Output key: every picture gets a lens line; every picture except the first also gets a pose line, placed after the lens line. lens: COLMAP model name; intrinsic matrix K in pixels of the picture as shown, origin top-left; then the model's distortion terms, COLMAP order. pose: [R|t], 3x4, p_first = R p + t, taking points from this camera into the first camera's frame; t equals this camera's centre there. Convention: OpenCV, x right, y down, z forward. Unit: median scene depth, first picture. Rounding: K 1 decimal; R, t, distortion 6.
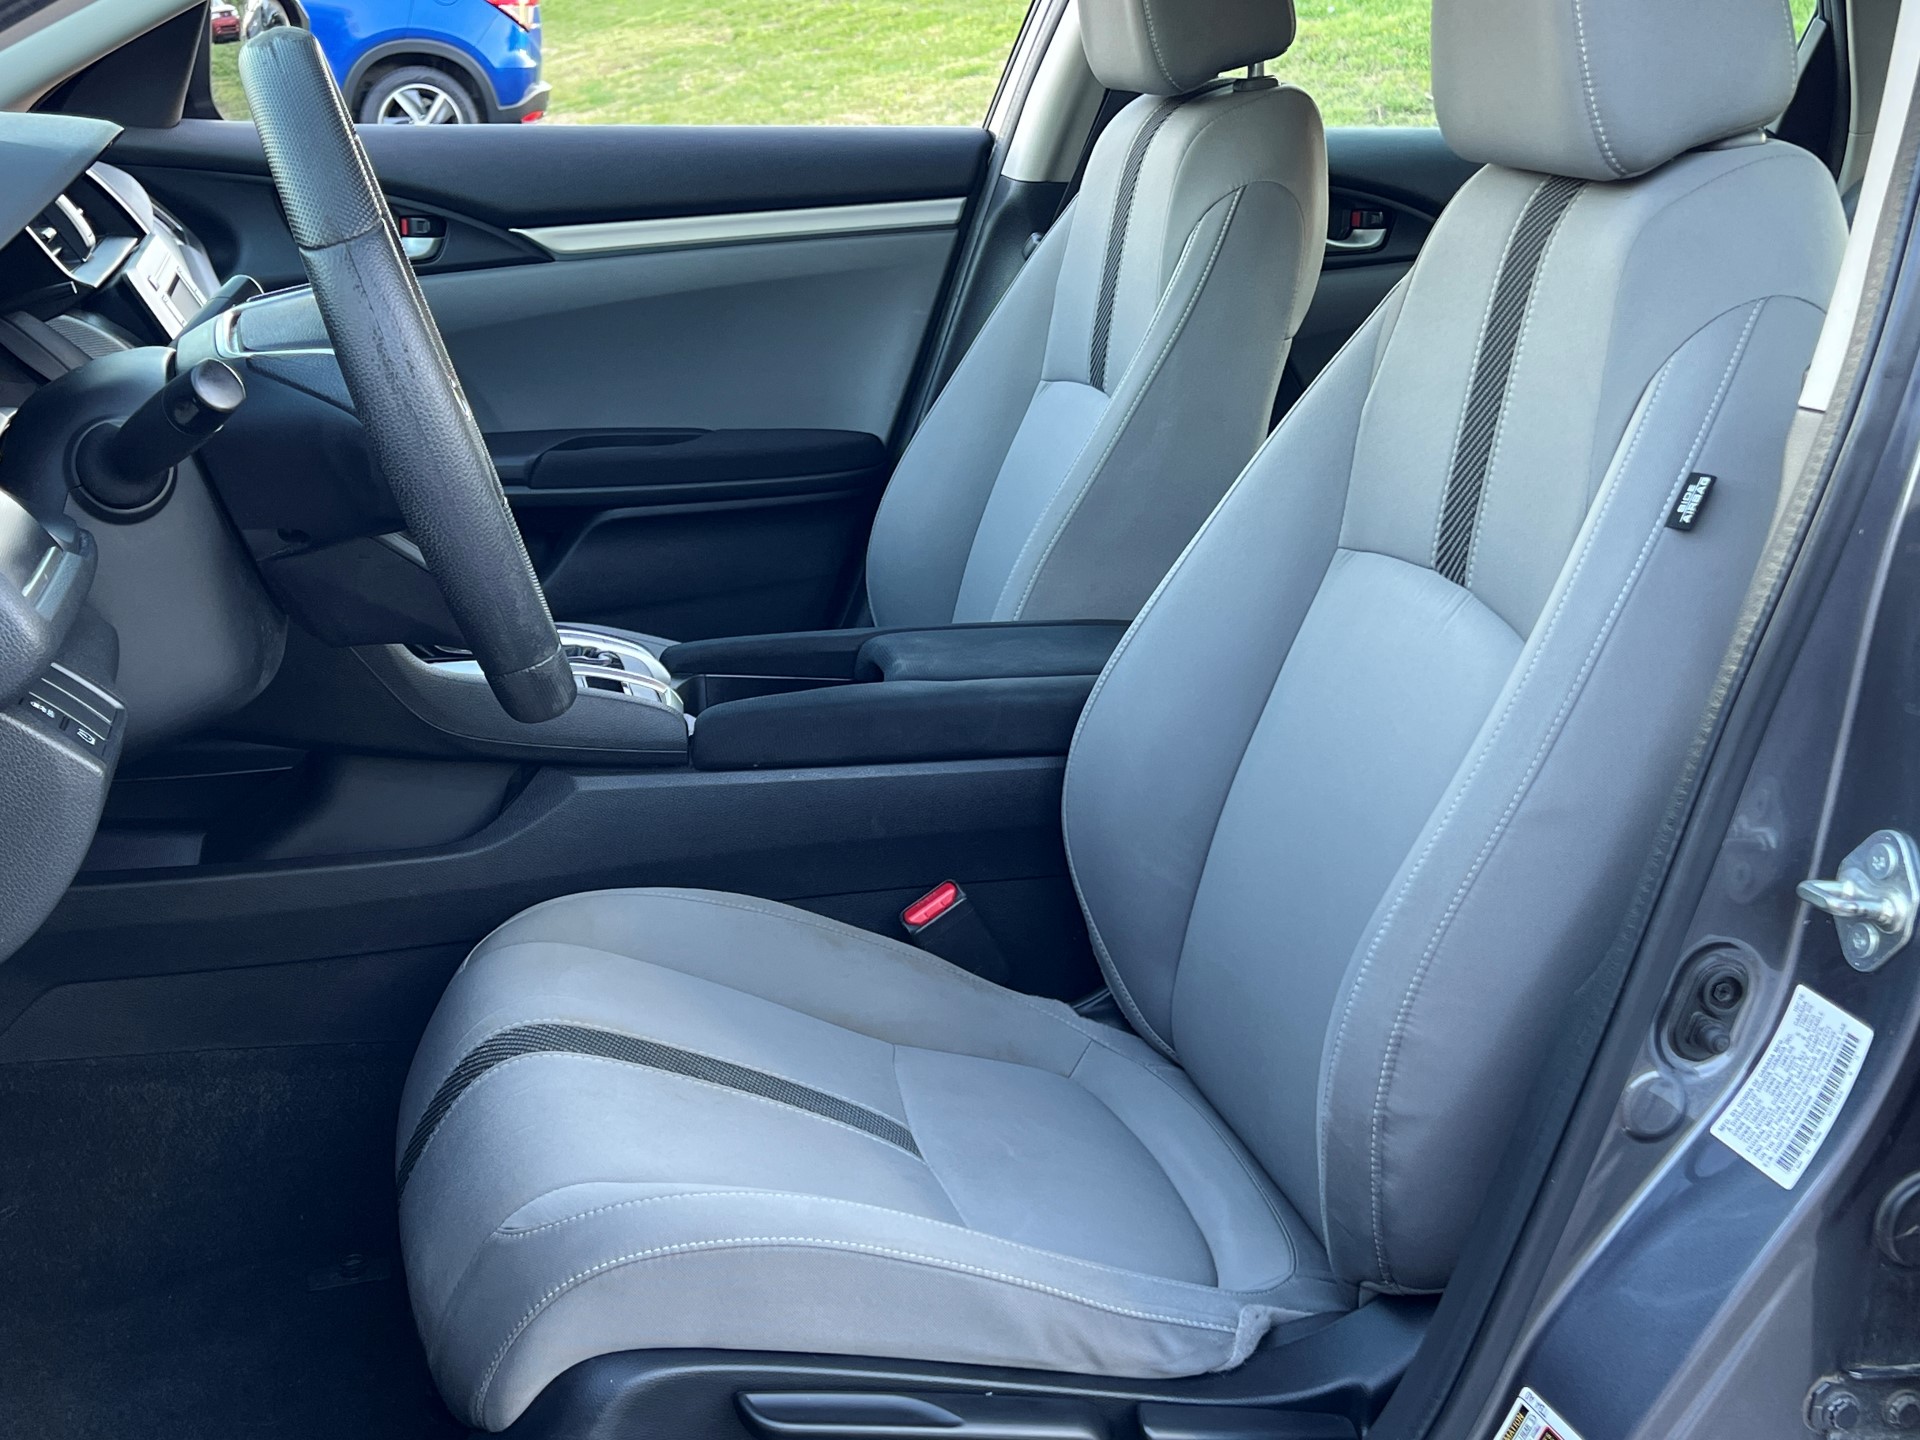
lens RADIAL K [[2389.7, 0, 954.3], [0, 2389.7, 718.1], [0, 0, 1]] dist [0.097320, 0.000000]
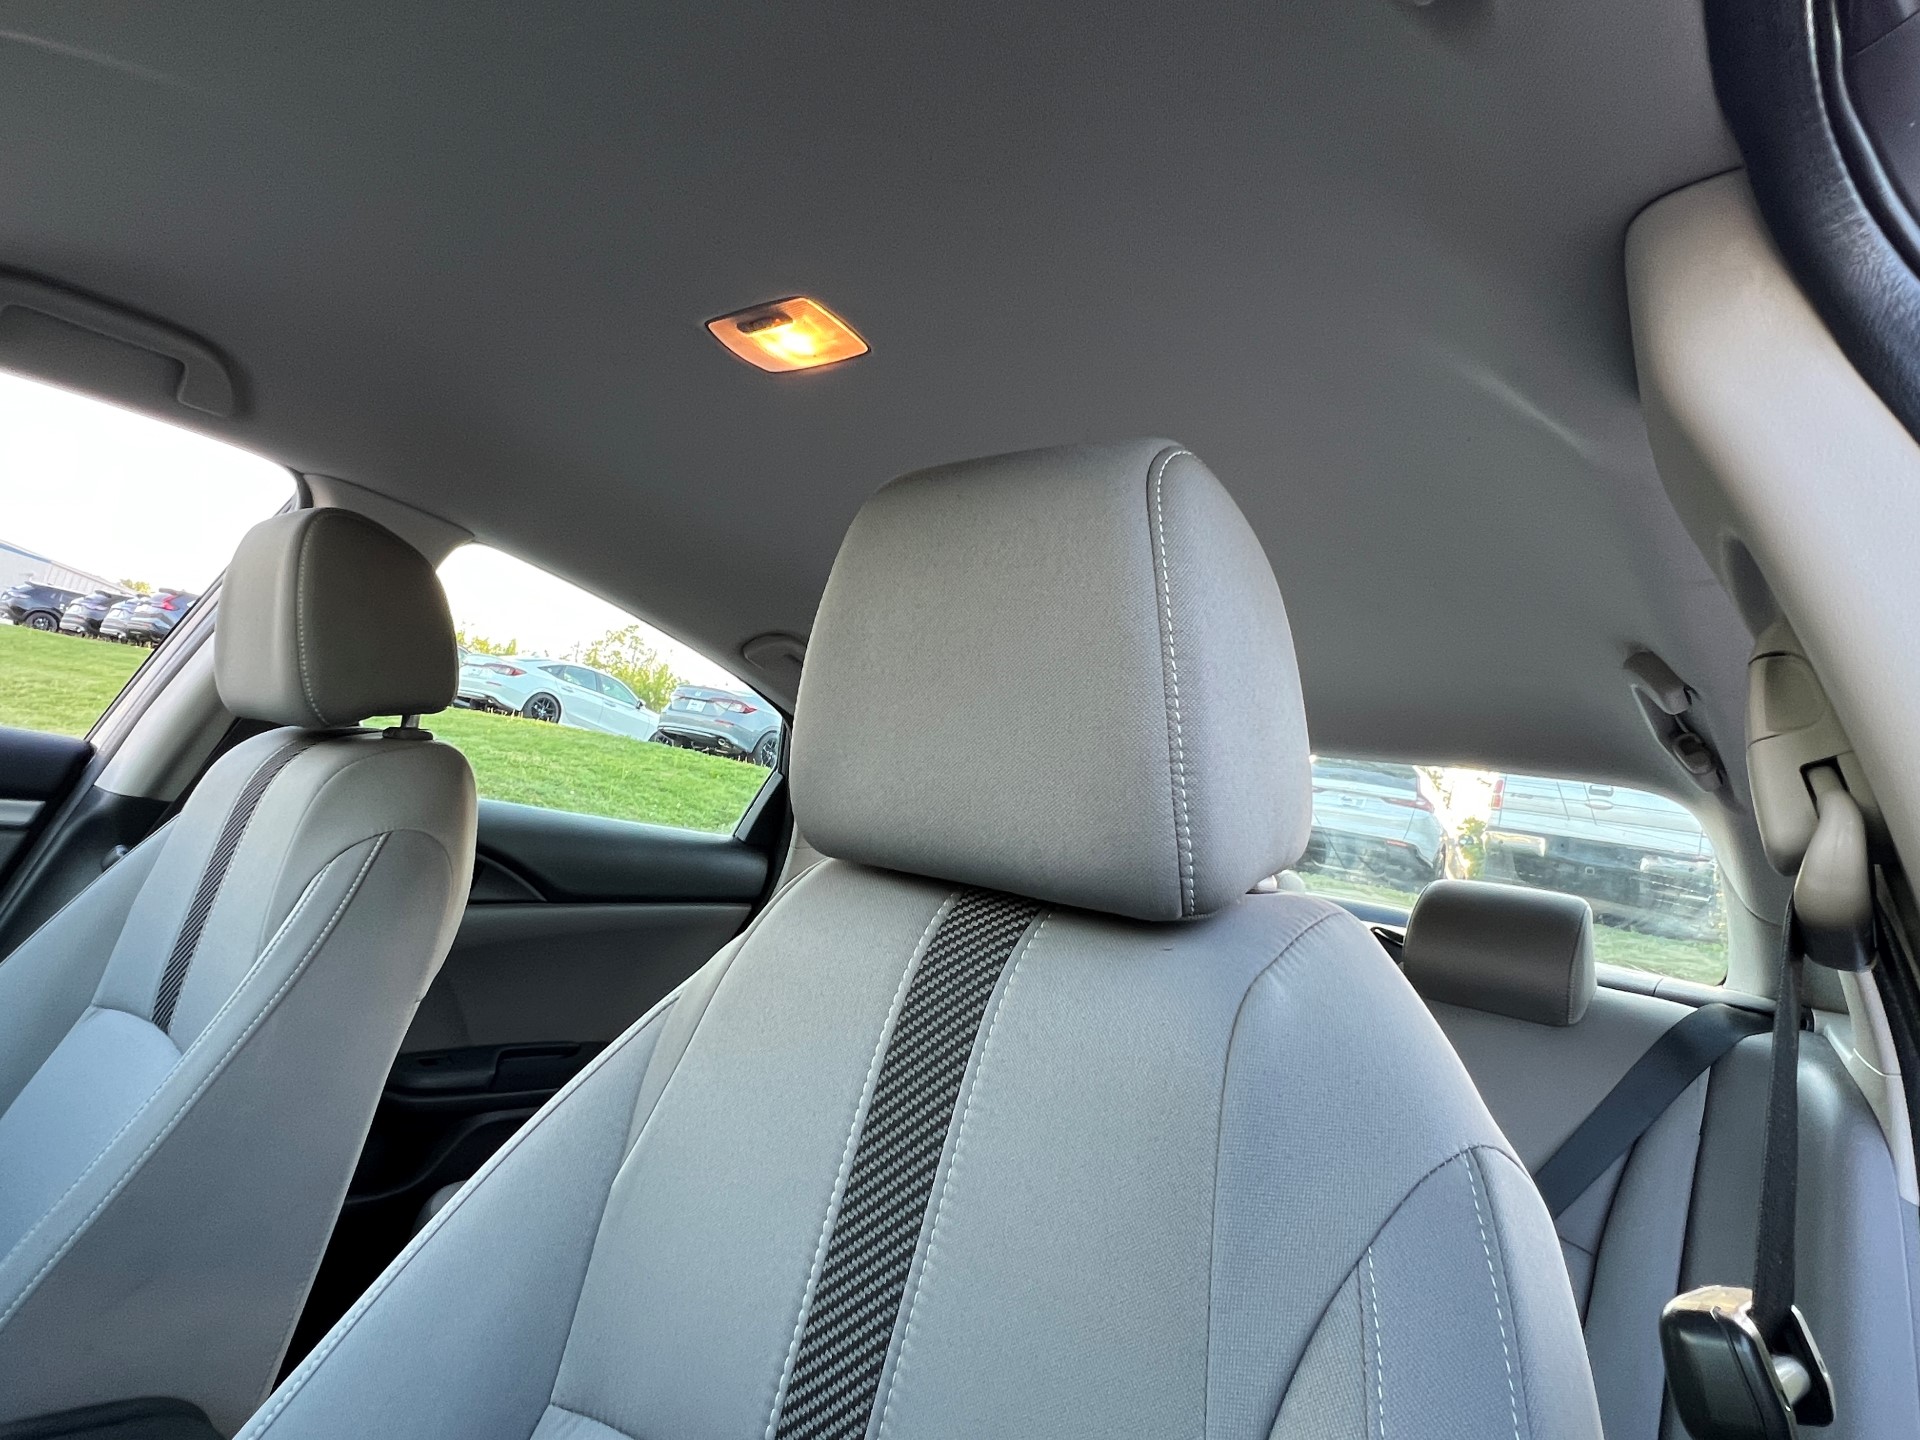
lens RADIAL K [[1087.8, 0, 948.4], [0, 1087.8, 731.4], [0, 0, 1]] dist [0.002155, -0.004124]
pose [[0.784770, 0.177896, 0.593709, 0.028423], [0.021405, 0.949572, -0.312818, -0.104165], [-0.619418, 0.258198, 0.741387, 0.464153]]
